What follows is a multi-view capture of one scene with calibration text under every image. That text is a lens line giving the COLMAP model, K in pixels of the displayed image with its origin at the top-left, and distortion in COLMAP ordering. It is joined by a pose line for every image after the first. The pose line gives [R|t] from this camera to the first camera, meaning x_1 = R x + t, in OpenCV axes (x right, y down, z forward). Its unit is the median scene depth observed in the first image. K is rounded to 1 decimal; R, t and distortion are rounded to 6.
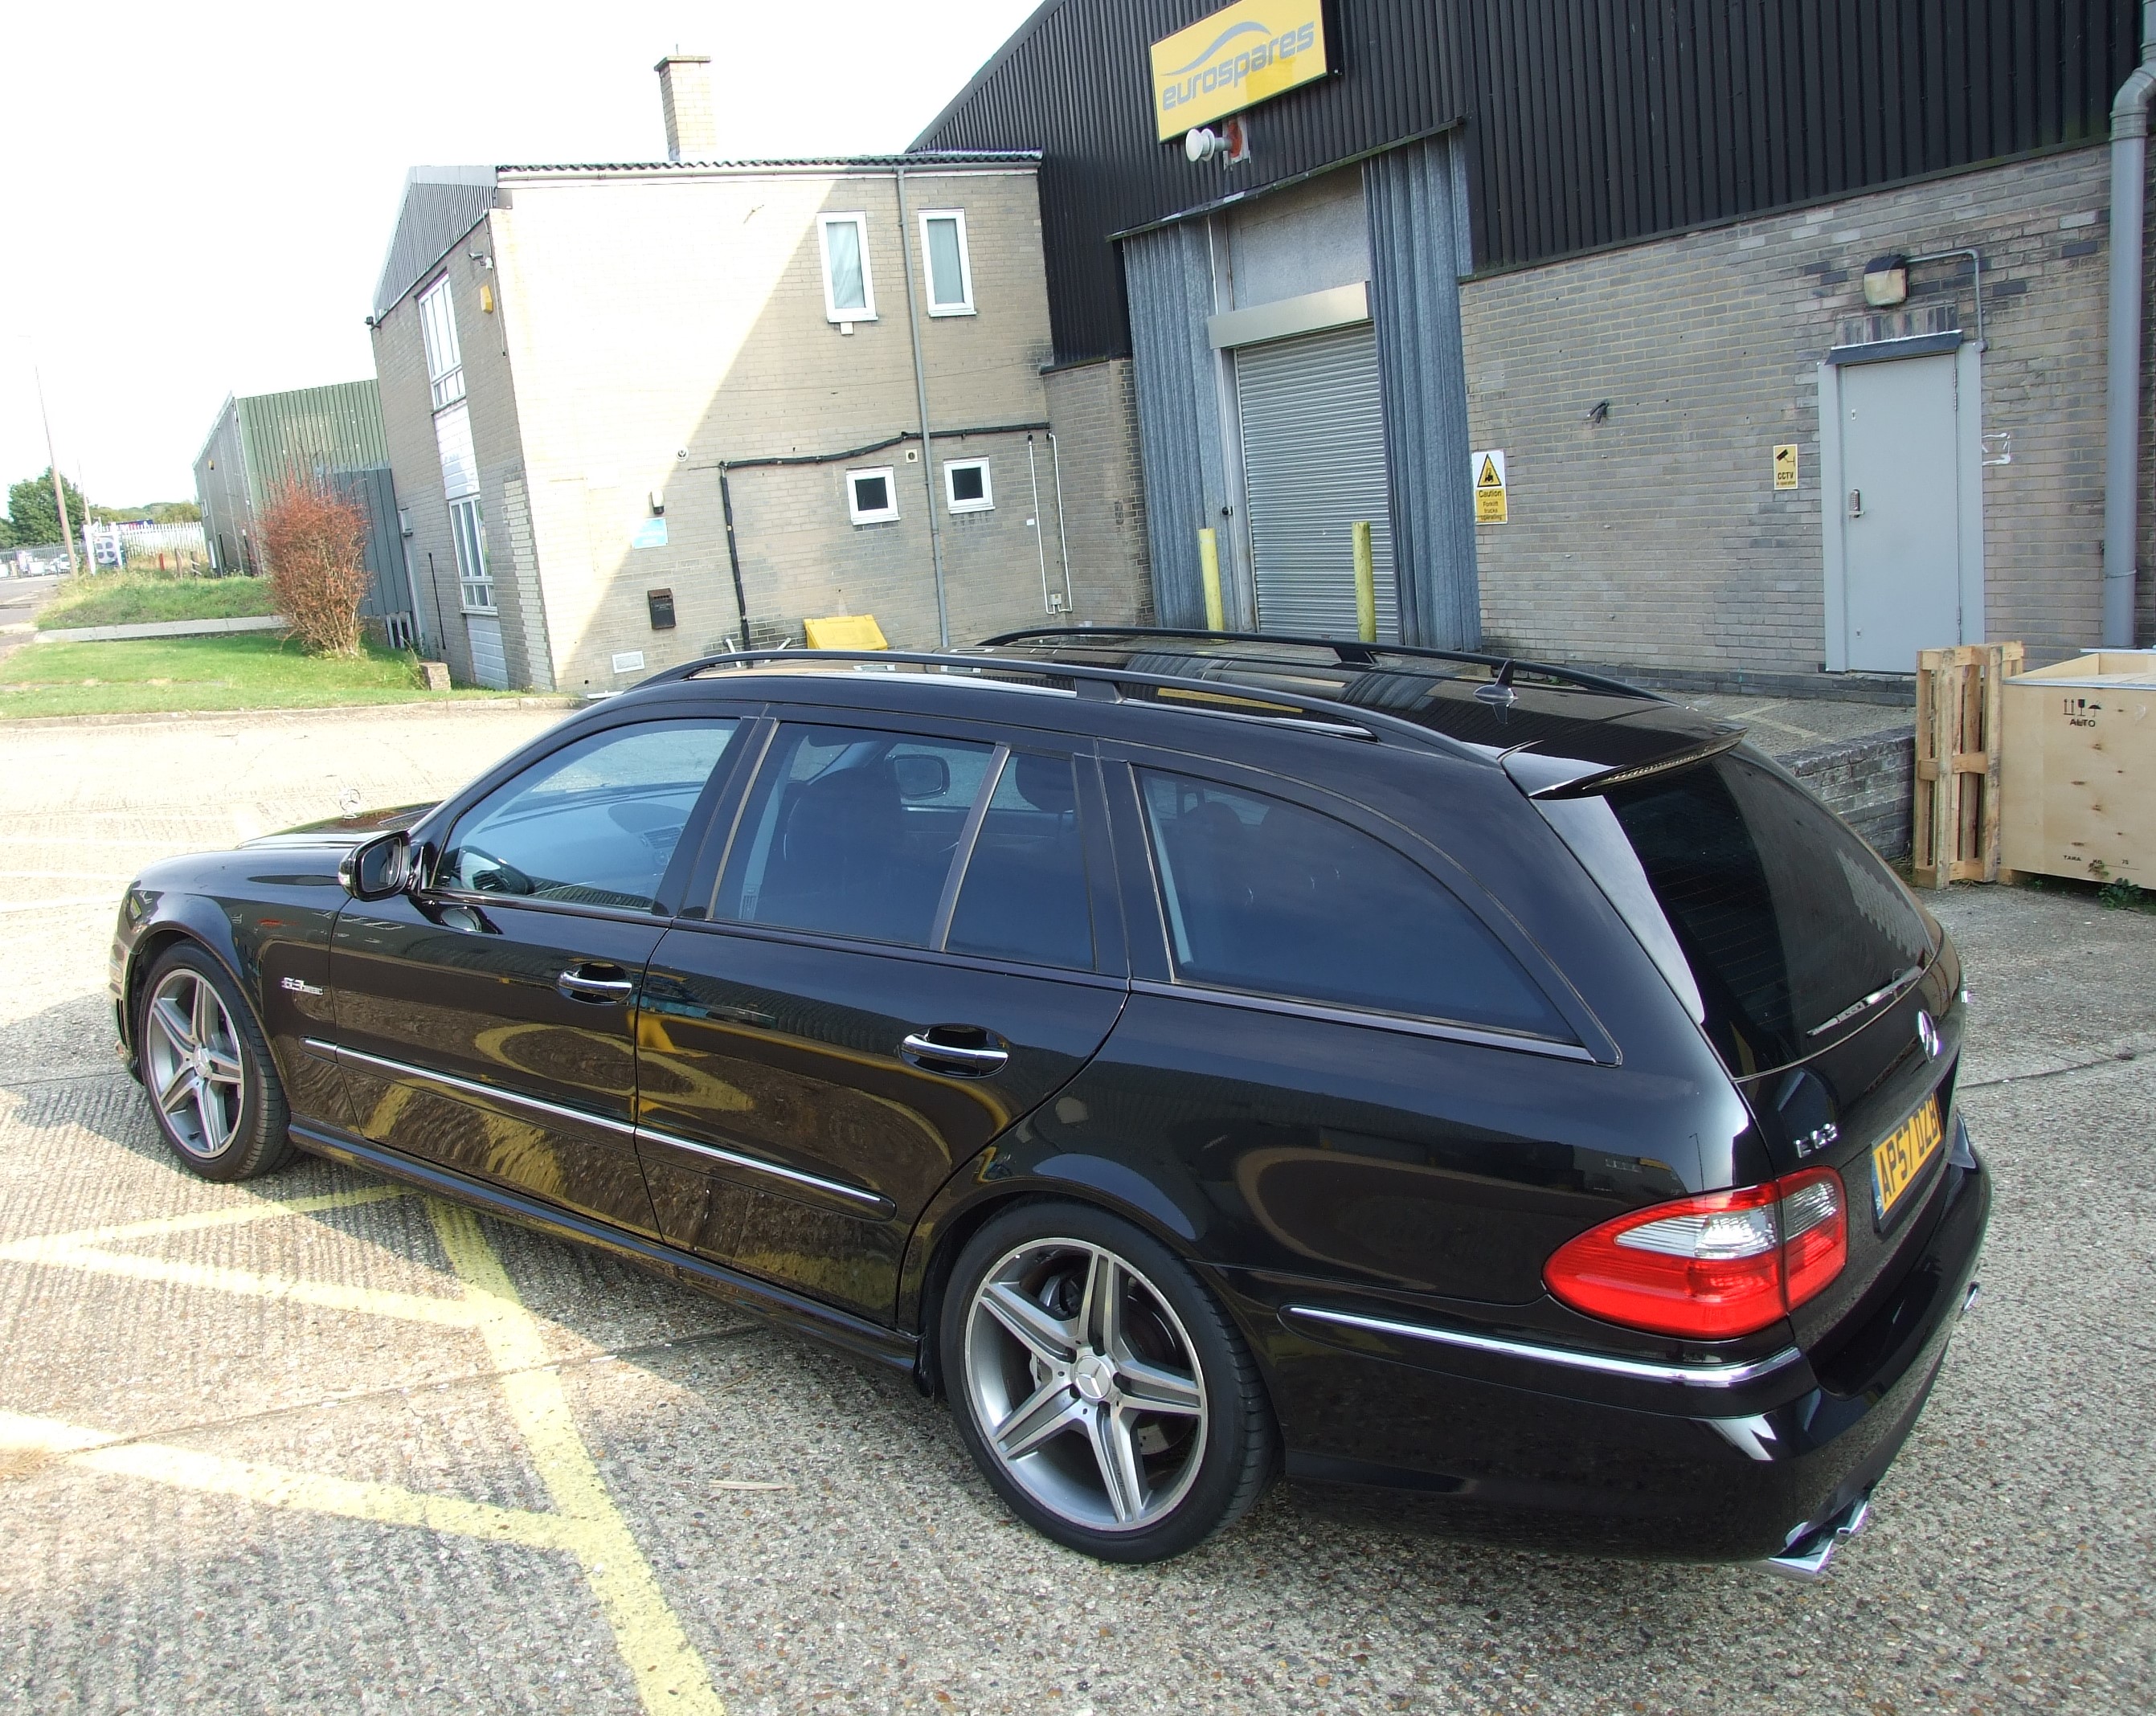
lens RADIAL K [[1801.4, 0, 1078.2], [0, 1801.4, 852.4], [0, 0, 1]] dist [-0.045647, 0.035744]
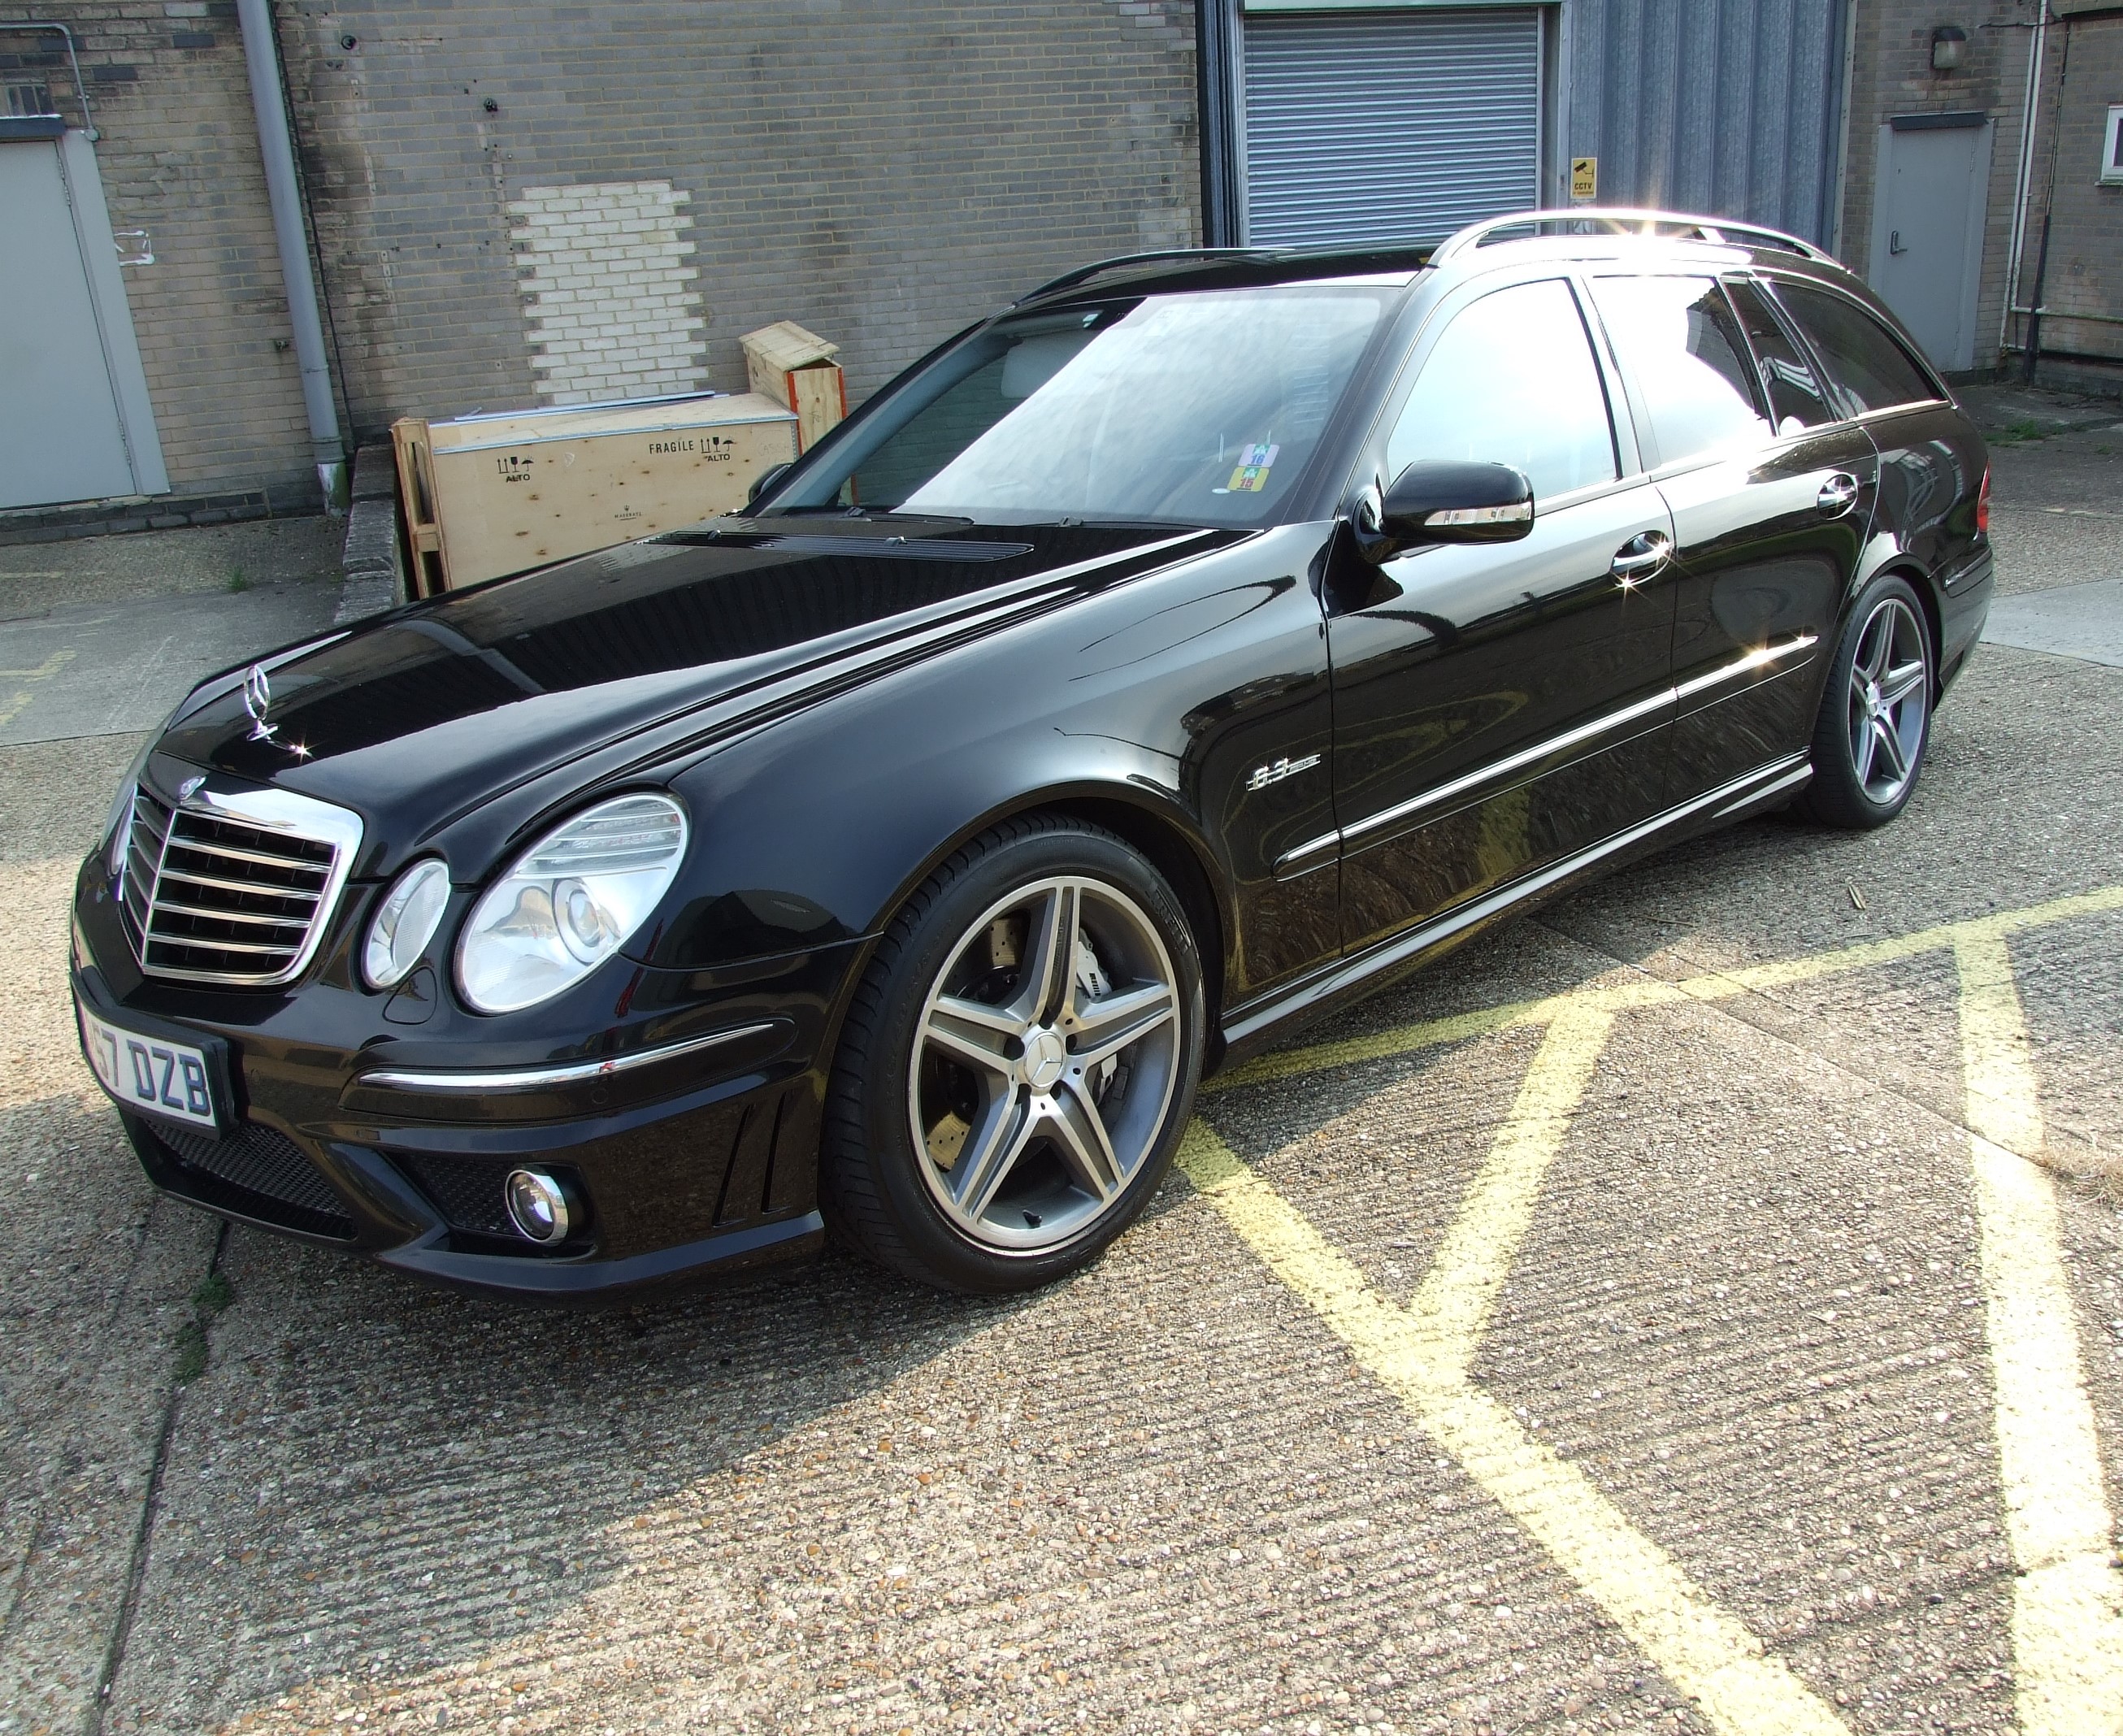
lens RADIAL K [[1841.9, 0, 1051.3], [0, 1841.9, 856.3], [0, 0, 1]] dist [-0.003532, 0.001709]
pose [[0.119275, -0.263911, 0.957144, -0.468982], [0.242166, 0.942644, 0.229735, -0.027160], [-0.962875, 0.204386, 0.176345, 0.430154]]
